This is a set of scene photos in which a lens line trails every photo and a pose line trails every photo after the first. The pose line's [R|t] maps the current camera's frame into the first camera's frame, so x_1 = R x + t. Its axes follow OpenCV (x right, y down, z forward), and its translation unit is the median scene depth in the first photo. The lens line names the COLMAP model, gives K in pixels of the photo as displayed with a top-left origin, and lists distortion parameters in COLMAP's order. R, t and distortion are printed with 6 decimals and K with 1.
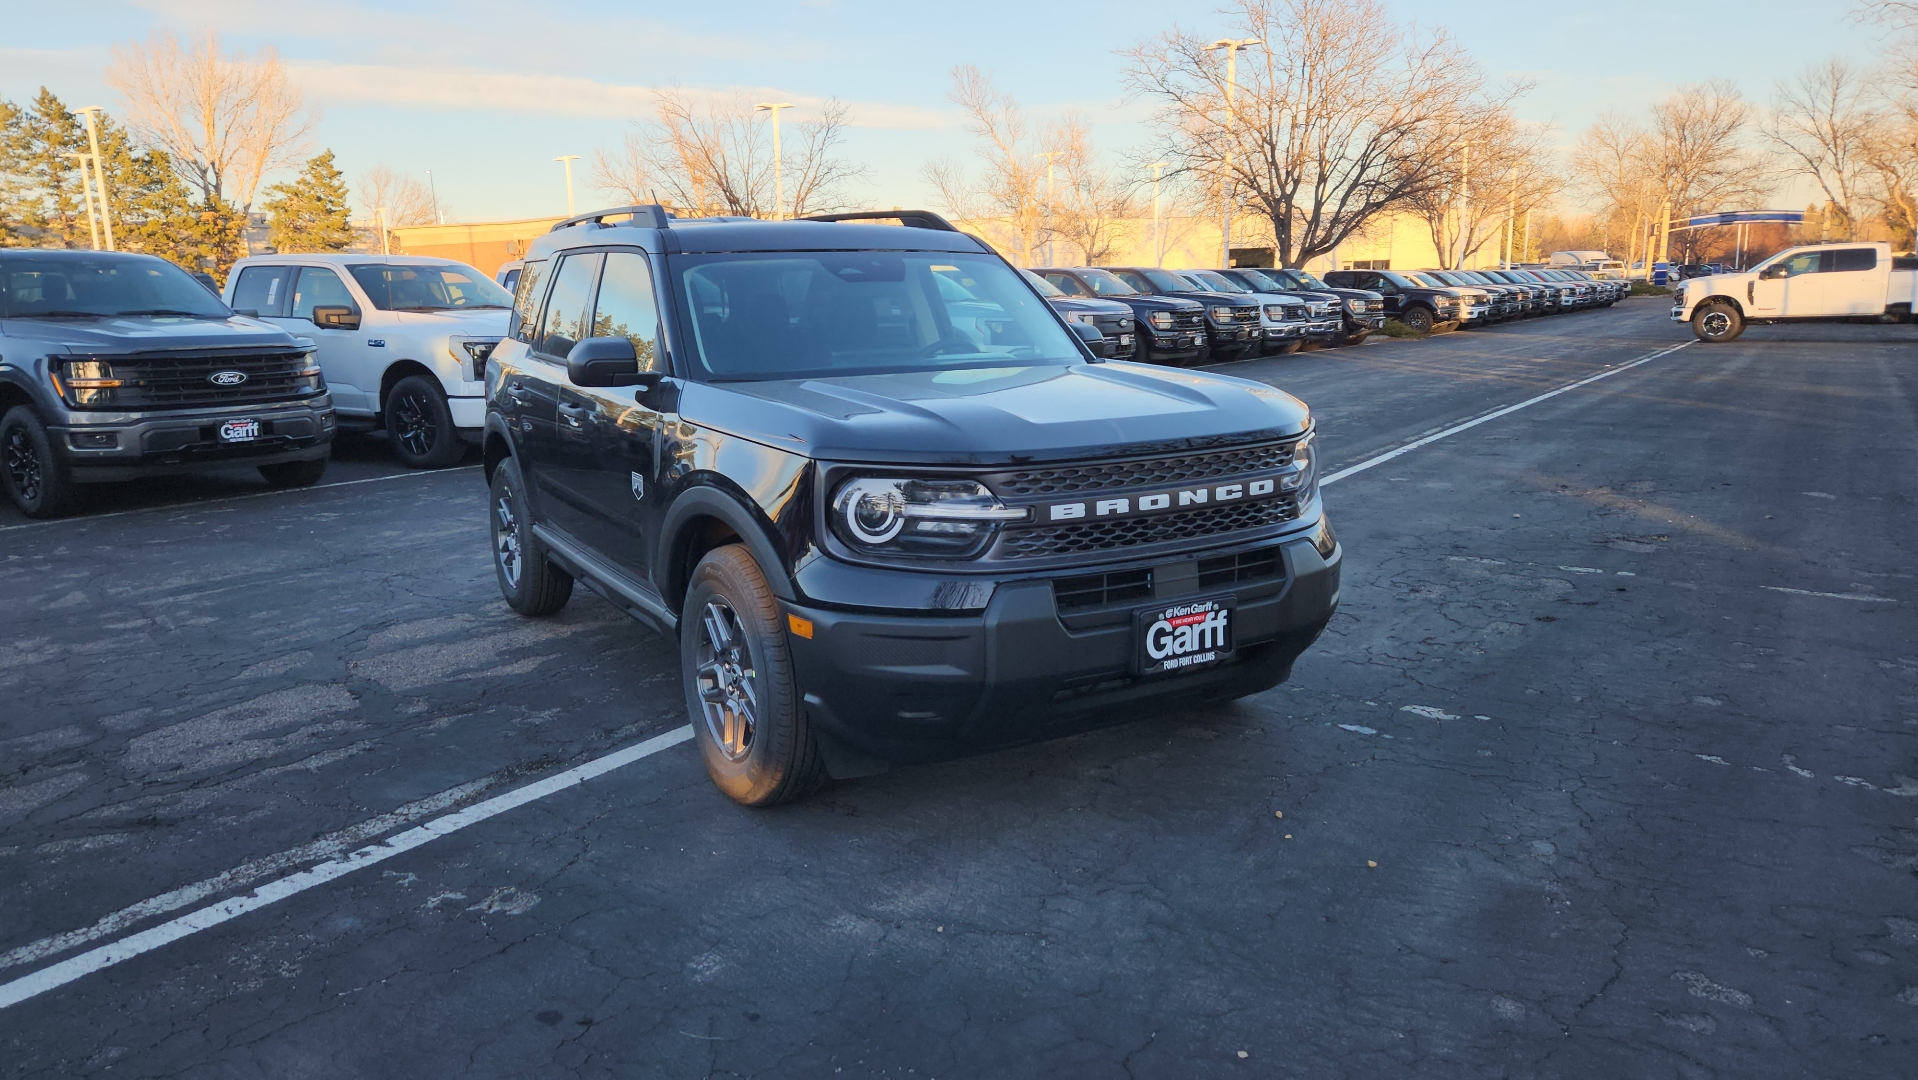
lens RADIAL K [[1288.2, 0, 924.4], [0, 1288.2, 528.4], [0, 0, 1]] dist [0.076962, -0.061930]
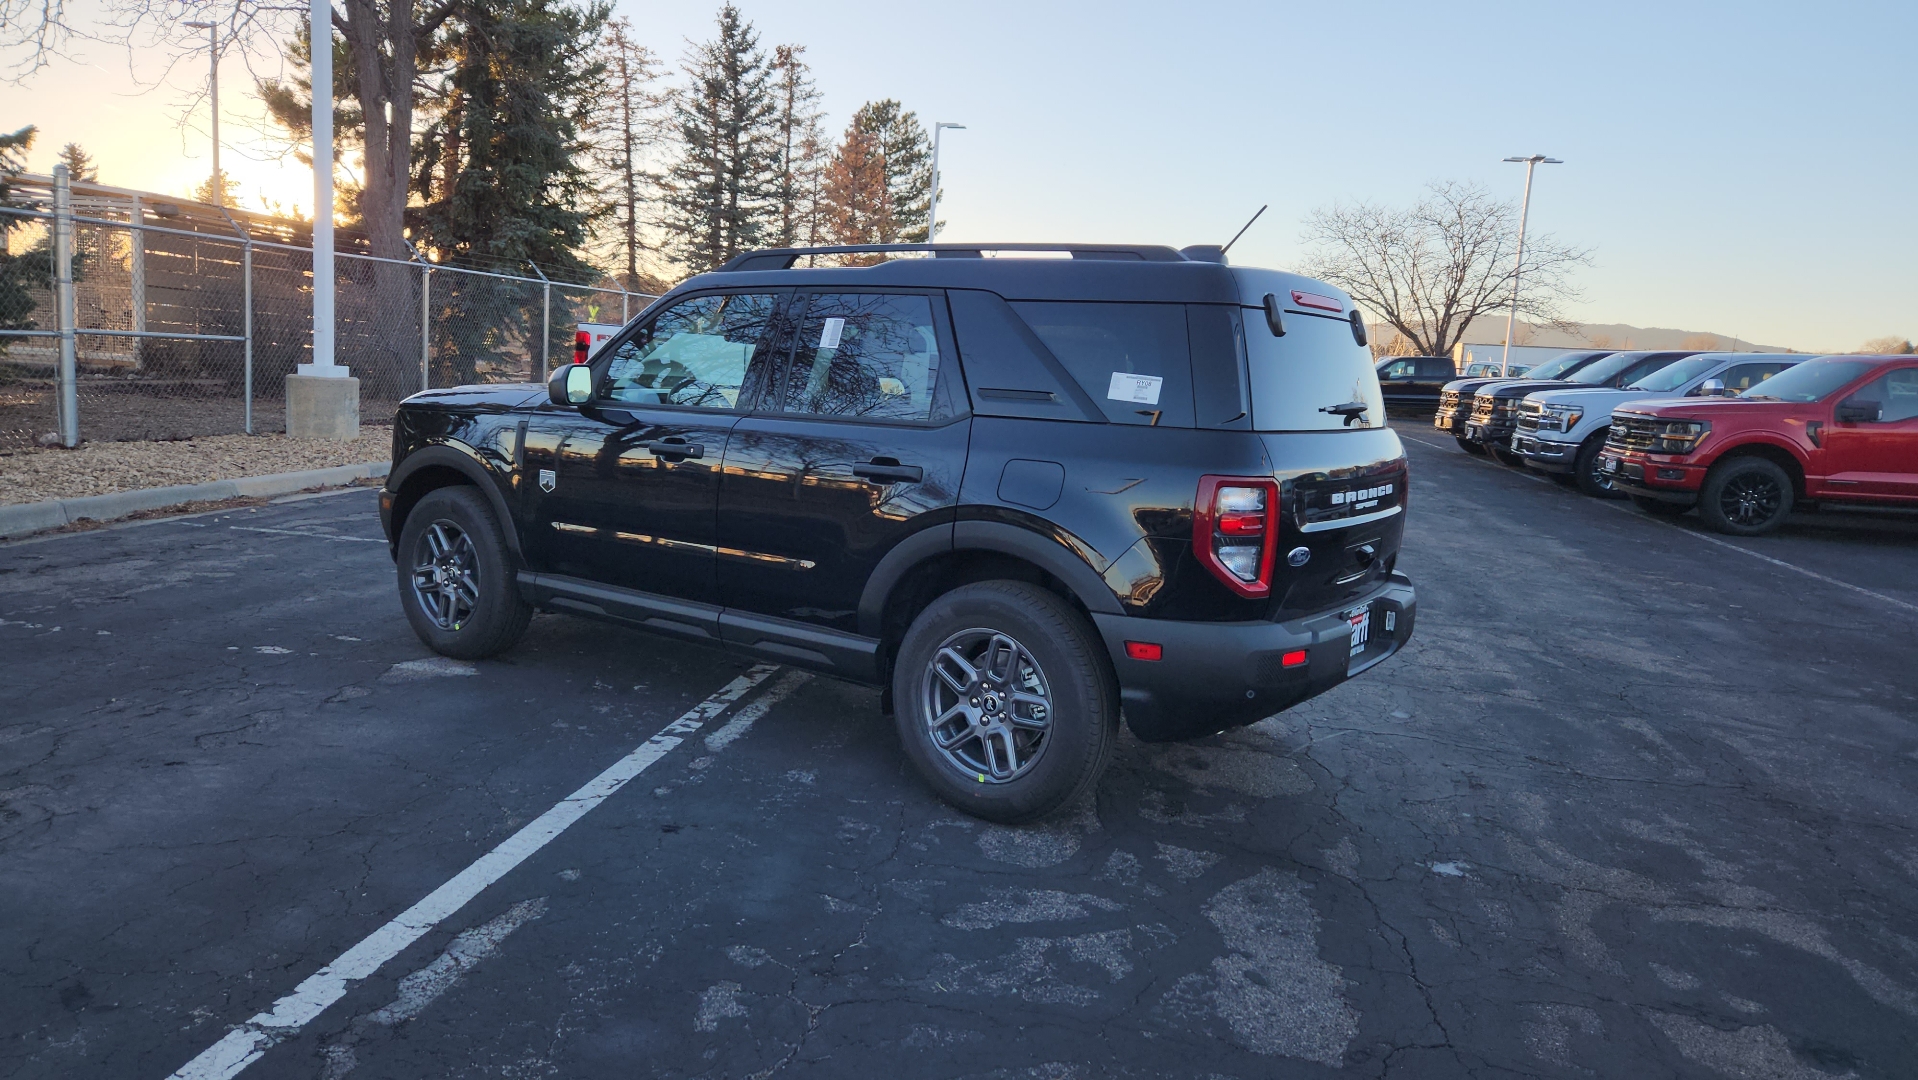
lens RADIAL K [[1263.6, 0, 929.7], [0, 1263.6, 528.9], [0, 0, 1]] dist [0.077254, -0.065255]
pose [[-0.907987, 0.022717, -0.418382, 0.053257], [-0.115442, 0.946318, 0.301920, -0.067946], [0.402781, 0.322439, -0.856622, 0.371010]]
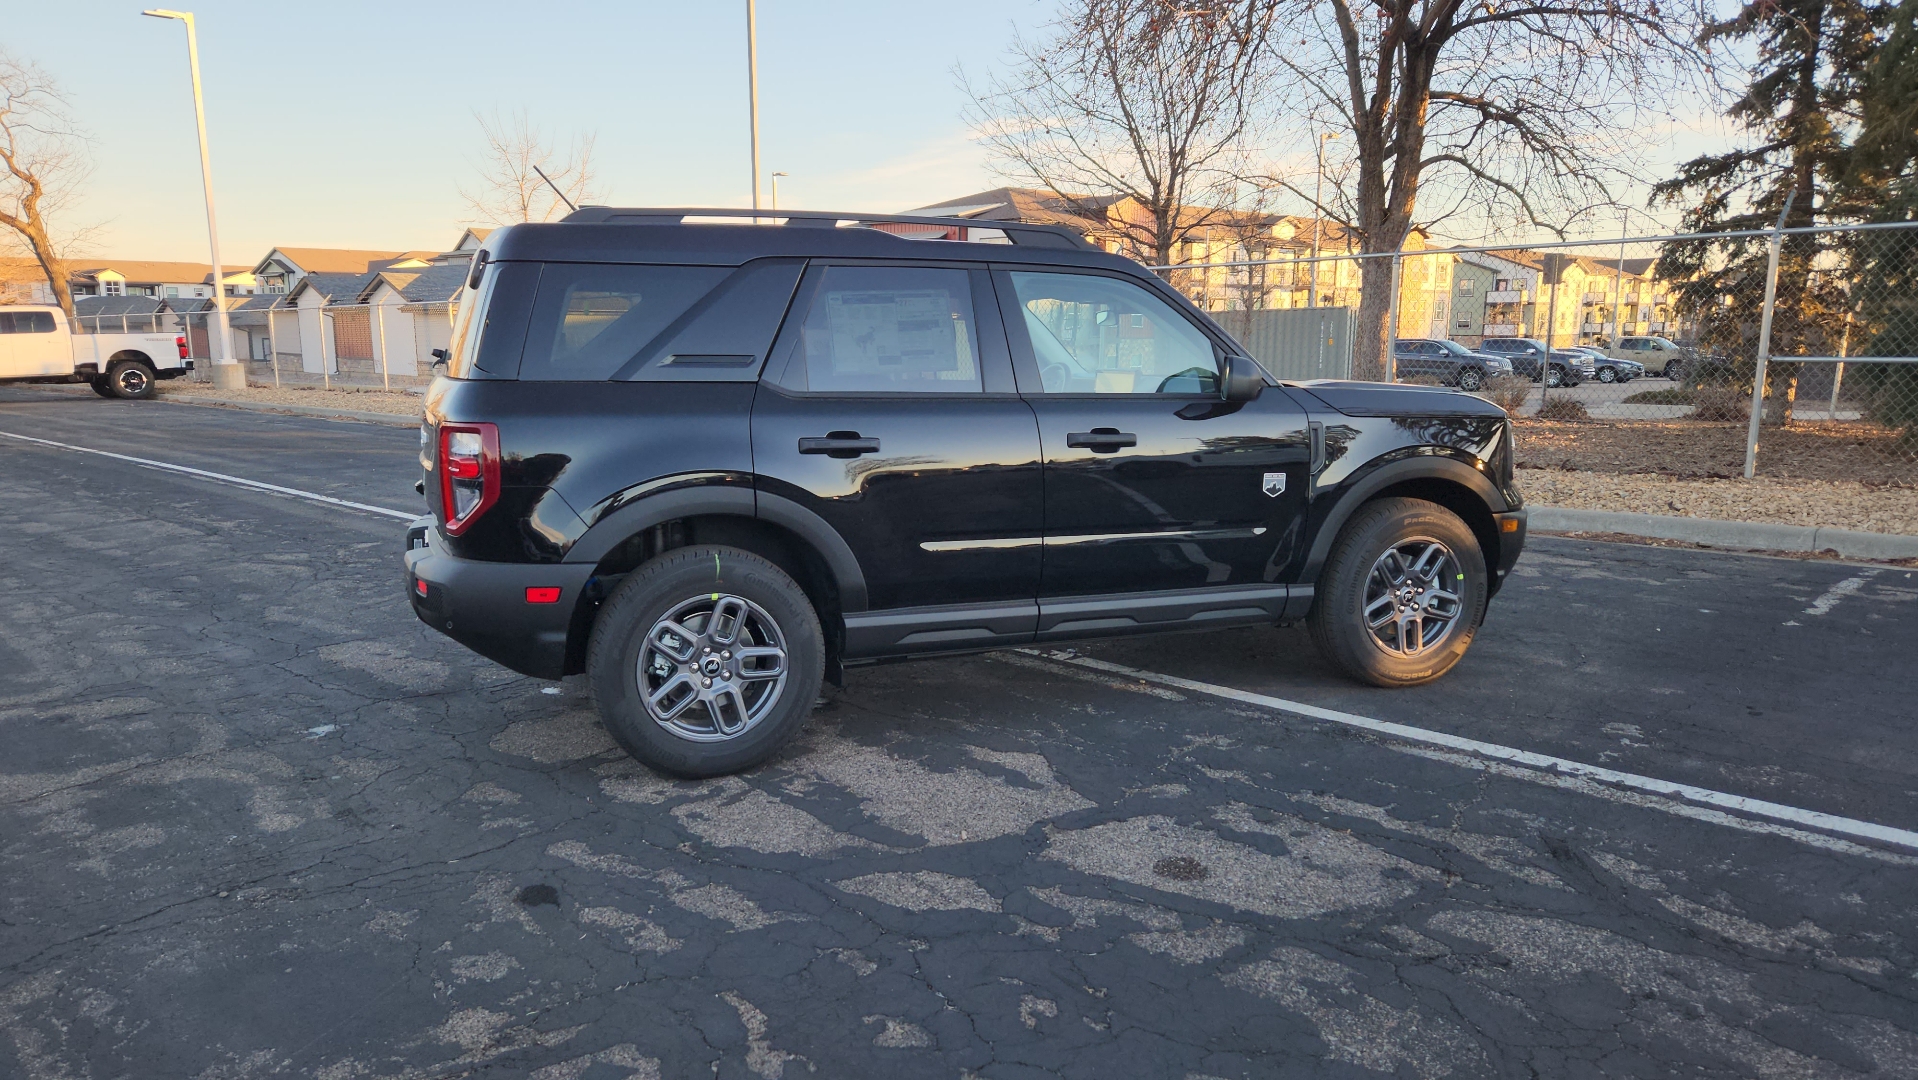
lens RADIAL K [[1284.6, 0, 928.8], [0, 1284.6, 526.1], [0, 0, 1]] dist [0.074519, -0.058177]
pose [[0.154737, -0.128241, 0.979597, -0.213617], [0.179061, 0.978758, 0.099847, -0.025357], [-0.971593, 0.159958, 0.174414, 0.170039]]
